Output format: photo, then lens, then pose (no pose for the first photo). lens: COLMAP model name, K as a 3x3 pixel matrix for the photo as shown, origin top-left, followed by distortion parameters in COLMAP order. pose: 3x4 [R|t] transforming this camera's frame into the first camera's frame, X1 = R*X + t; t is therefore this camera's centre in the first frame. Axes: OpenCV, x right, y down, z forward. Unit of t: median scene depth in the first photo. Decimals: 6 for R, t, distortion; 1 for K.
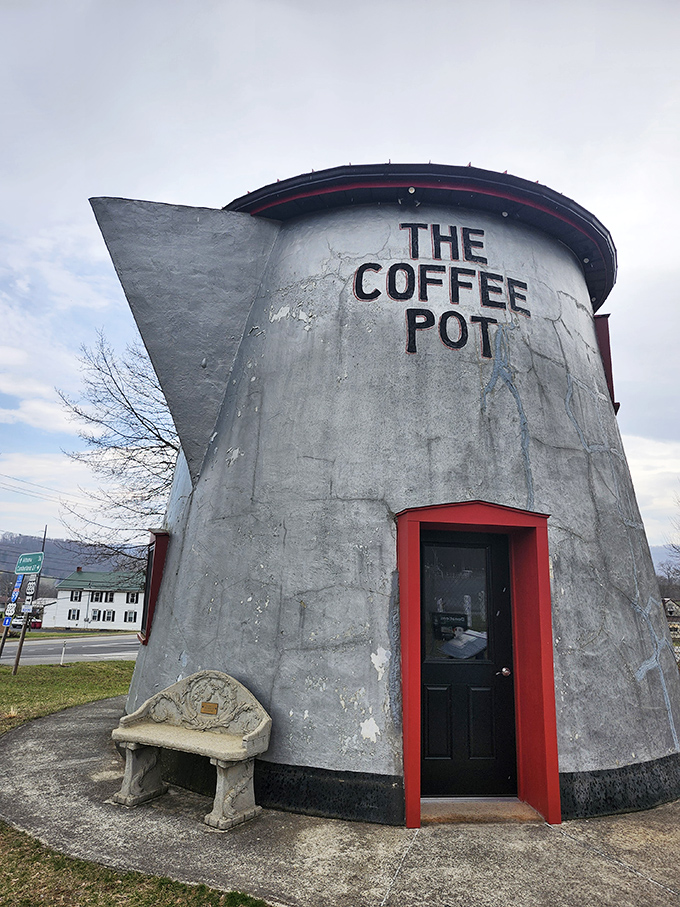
lens RADIAL K [[661.5, 0, 340.0], [0, 661.5, 453.5], [0, 0, 1]] dist [0.046872, -0.001523]
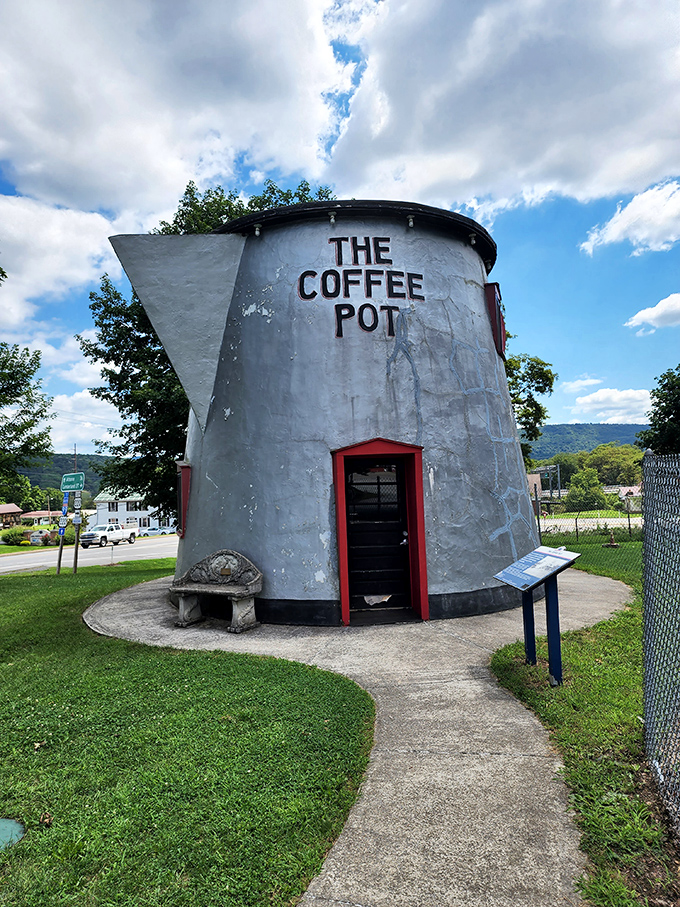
lens RADIAL K [[622.9, 0, 323.9], [0, 622.9, 483.3], [0, 0, 1]] dist [0.037420, -0.000624]
pose [[0.997415, -0.060610, -0.038585, 0.102794], [0.066935, 0.979033, 0.192389, -0.098120], [0.026115, -0.194475, 0.980560, -0.404844]]
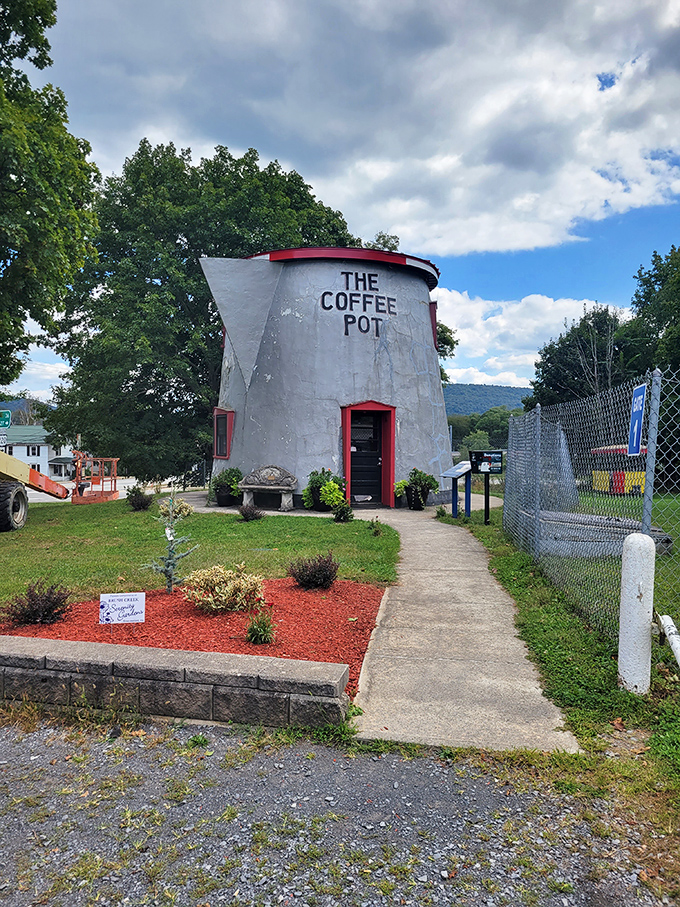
lens RADIAL K [[661.5, 0, 340.0], [0, 661.5, 453.5], [0, 0, 1]] dist [0.046872, -0.001523]
pose [[0.987635, -0.023221, 0.155044, -0.277528], [-0.011874, 0.975050, 0.221667, -0.253005], [-0.156323, -0.220766, 0.962718, -1.302595]]
